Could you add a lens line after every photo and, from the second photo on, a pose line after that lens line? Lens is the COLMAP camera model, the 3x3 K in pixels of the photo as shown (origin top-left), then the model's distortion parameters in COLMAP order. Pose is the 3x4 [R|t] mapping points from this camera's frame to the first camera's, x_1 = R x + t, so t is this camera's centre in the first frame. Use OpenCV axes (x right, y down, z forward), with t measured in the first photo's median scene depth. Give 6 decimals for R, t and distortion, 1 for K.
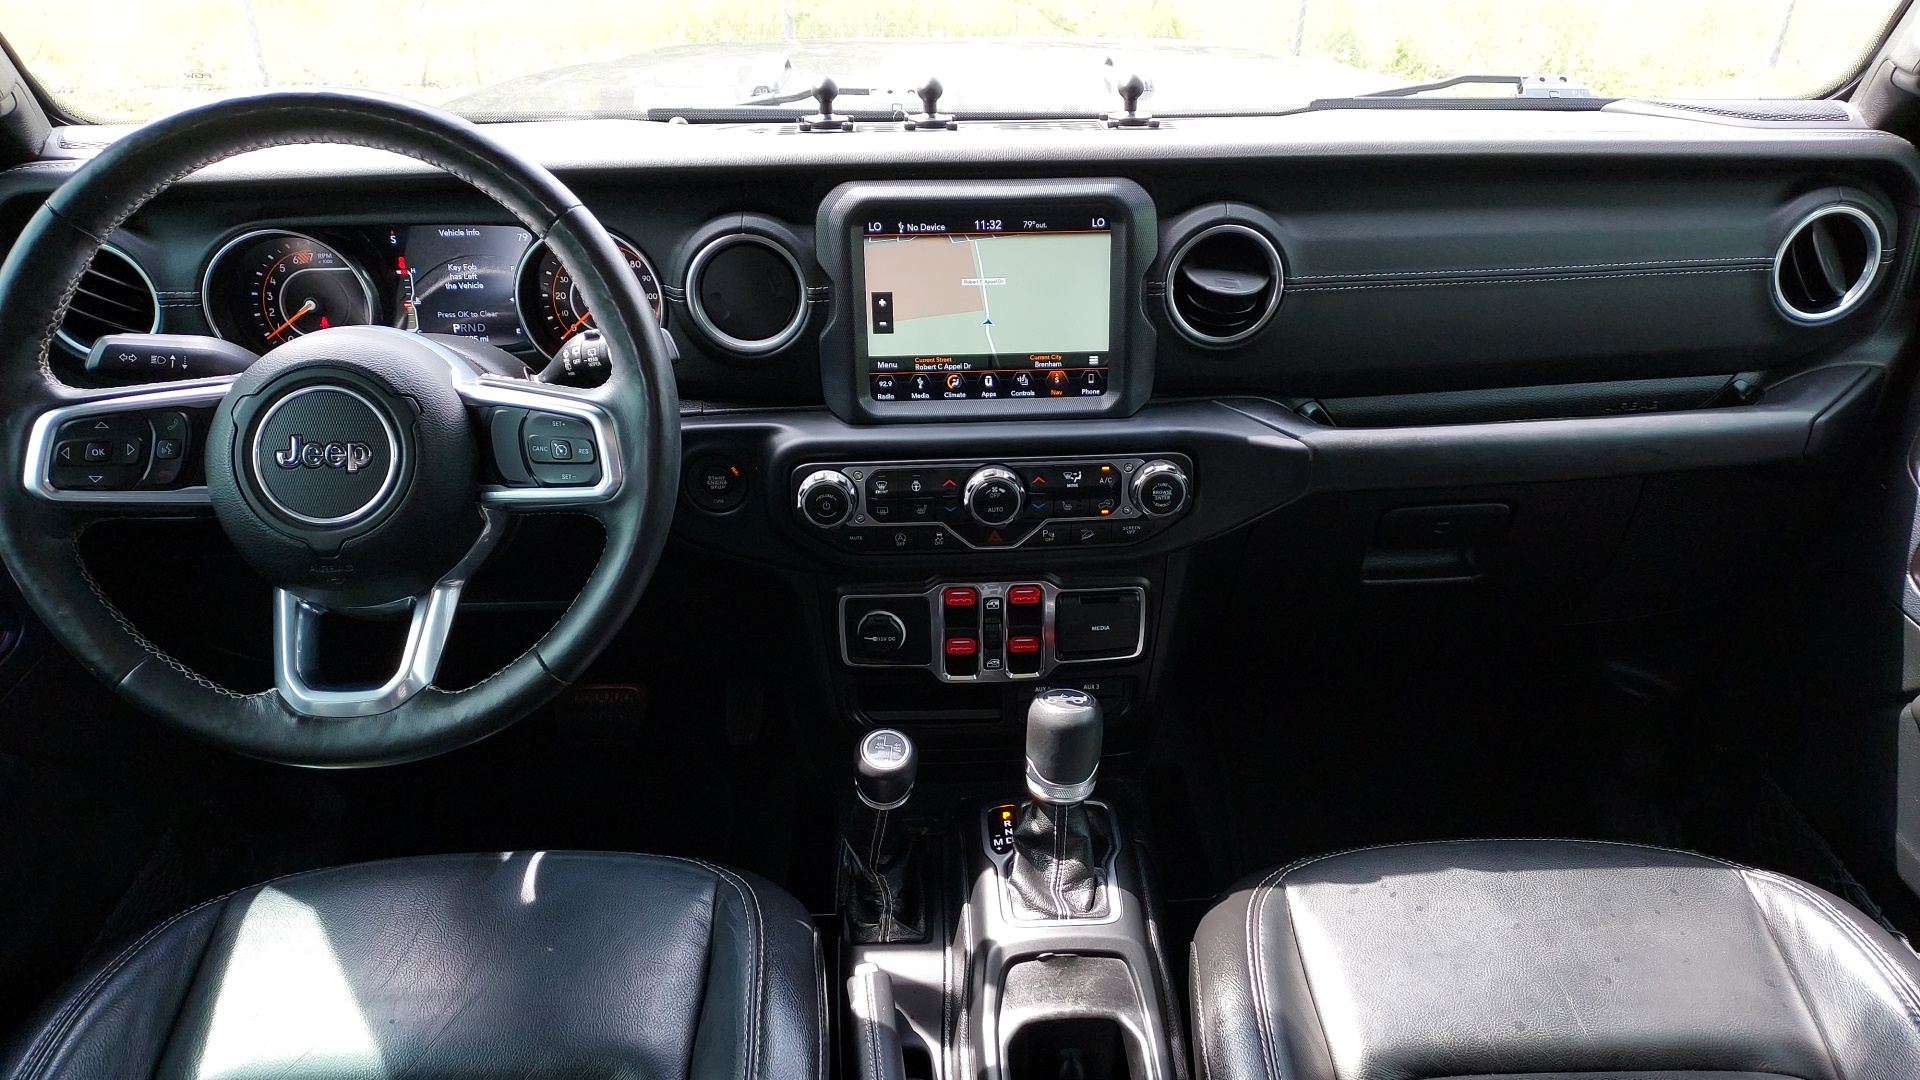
lens RADIAL K [[1386.1, 0, 987.3], [0, 1386.1, 531.5], [0, 0, 1]] dist [0.093910, -0.158343]
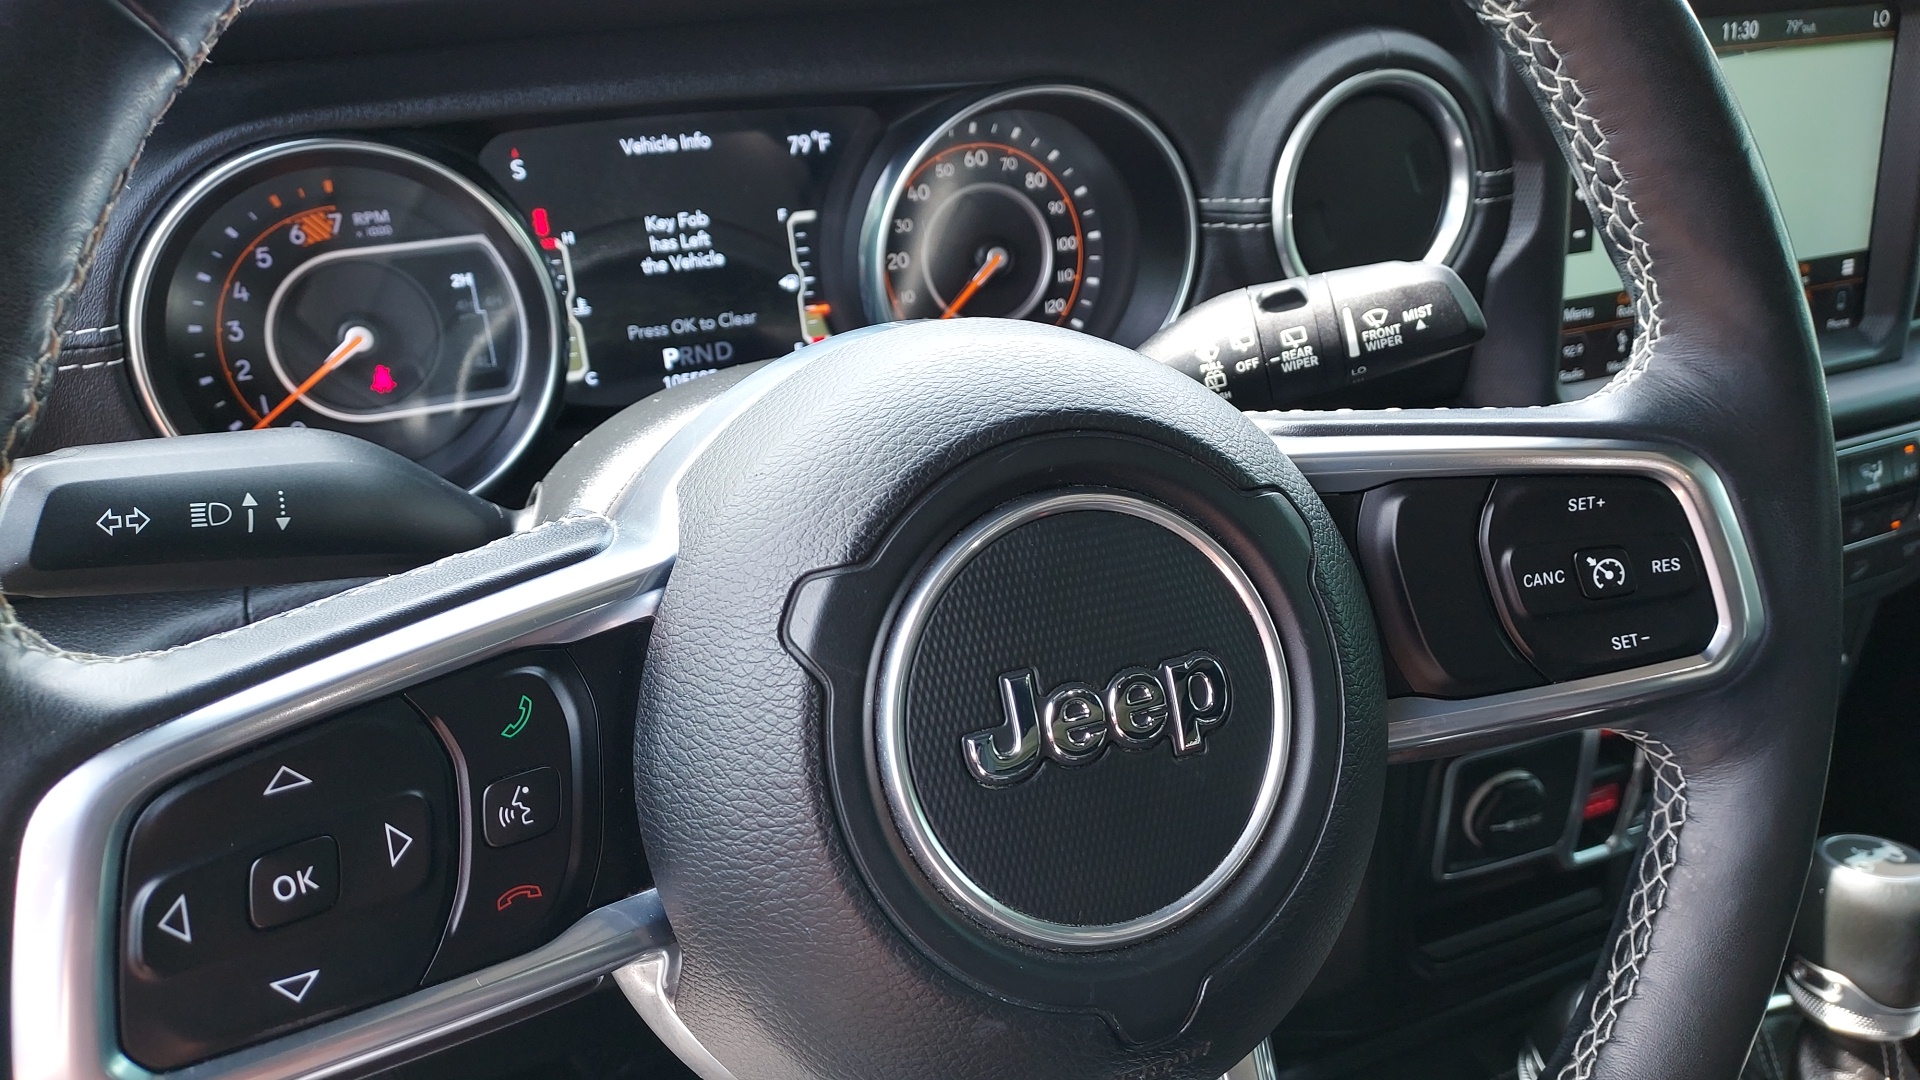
lens RADIAL K [[1351.1, 0, 839.6], [0, 1351.1, 540.3], [0, 0, 1]] dist [0.027466, -0.036452]
pose [[0.930678, -0.162414, 0.327811, -0.510100], [0.168596, 0.985638, 0.009680, -0.087135], [-0.324675, 0.046259, 0.944694, 0.607753]]
